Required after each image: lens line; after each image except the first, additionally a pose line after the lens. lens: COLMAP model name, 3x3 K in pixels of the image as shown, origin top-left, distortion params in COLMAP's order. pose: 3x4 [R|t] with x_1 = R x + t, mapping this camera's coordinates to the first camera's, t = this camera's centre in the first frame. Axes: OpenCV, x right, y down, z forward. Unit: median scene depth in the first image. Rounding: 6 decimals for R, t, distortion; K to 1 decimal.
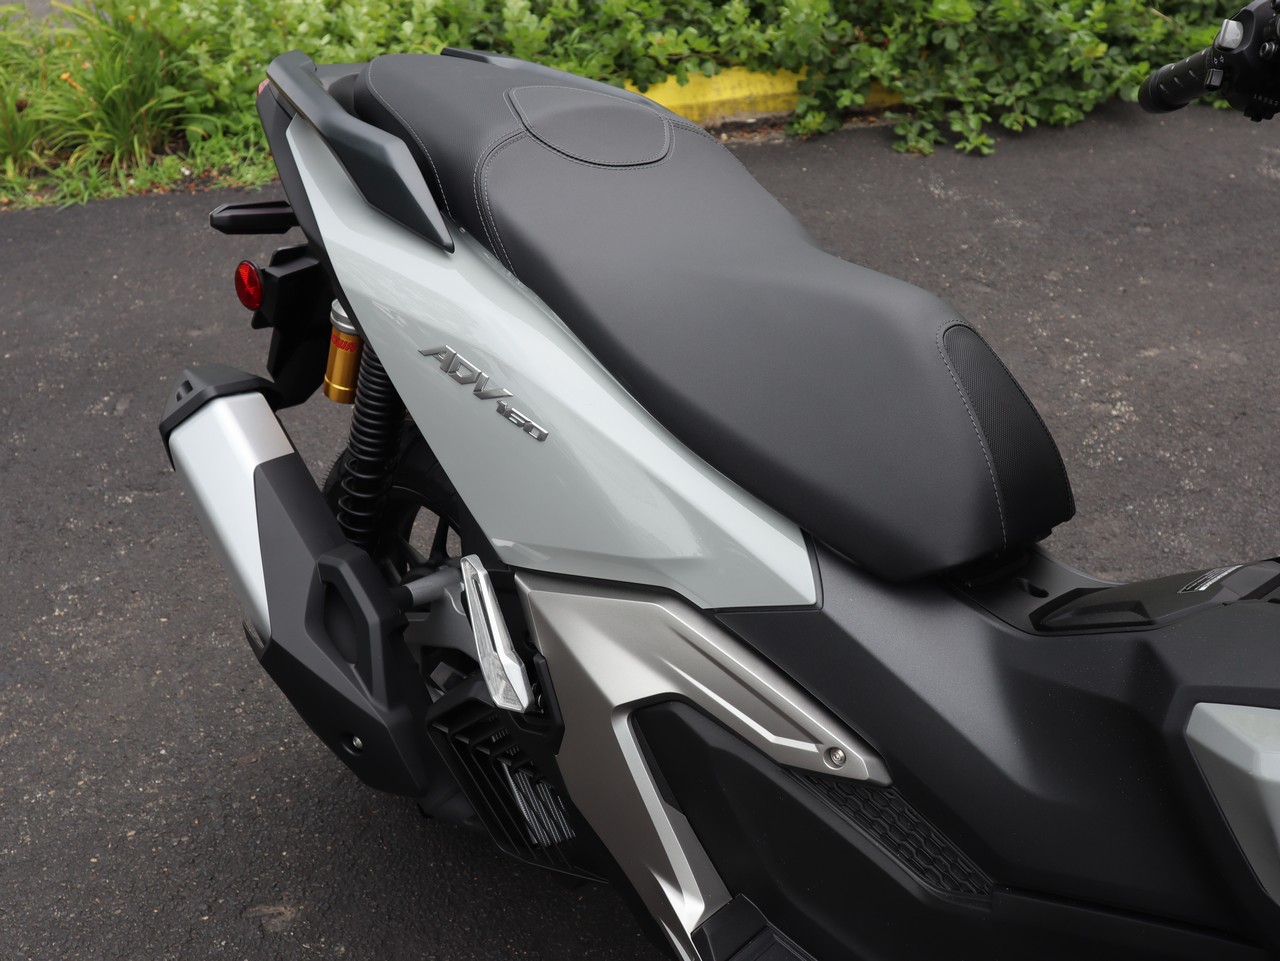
lens RADIAL K [[1357.2, 0, 644.6], [0, 1357.2, 483.3], [0, 0, 1]] dist [-0.004391, 0.000000]
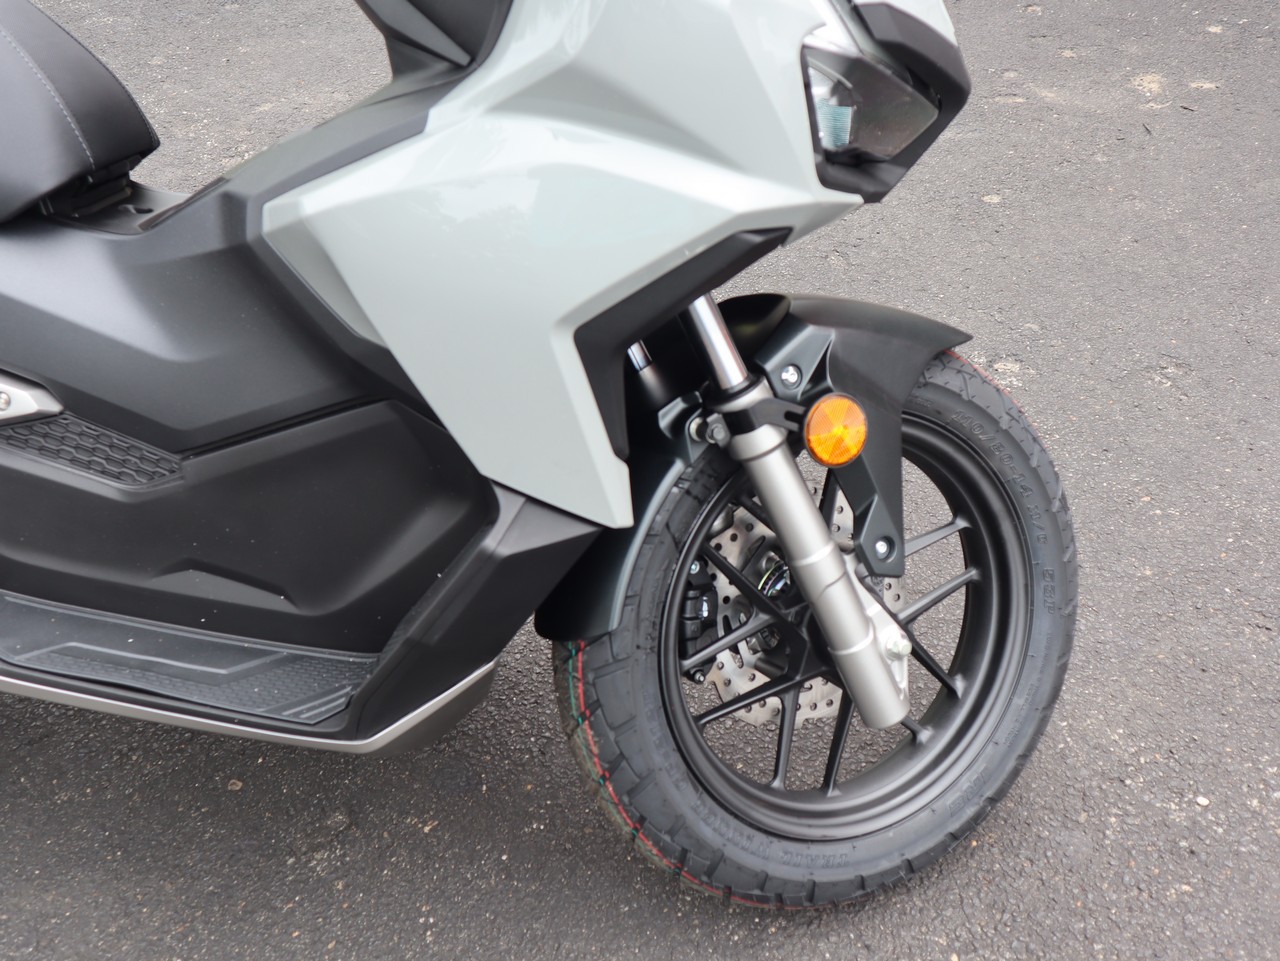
lens RADIAL K [[1359.4, 0, 646.2], [0, 1359.4, 488.1], [0, 0, 1]] dist [-0.003968, 0.000000]
pose [[0.814970, -0.310760, 0.489133, 0.005922], [0.264039, 0.950478, 0.163936, 0.094063], [-0.515855, -0.004453, 0.856664, -0.063894]]
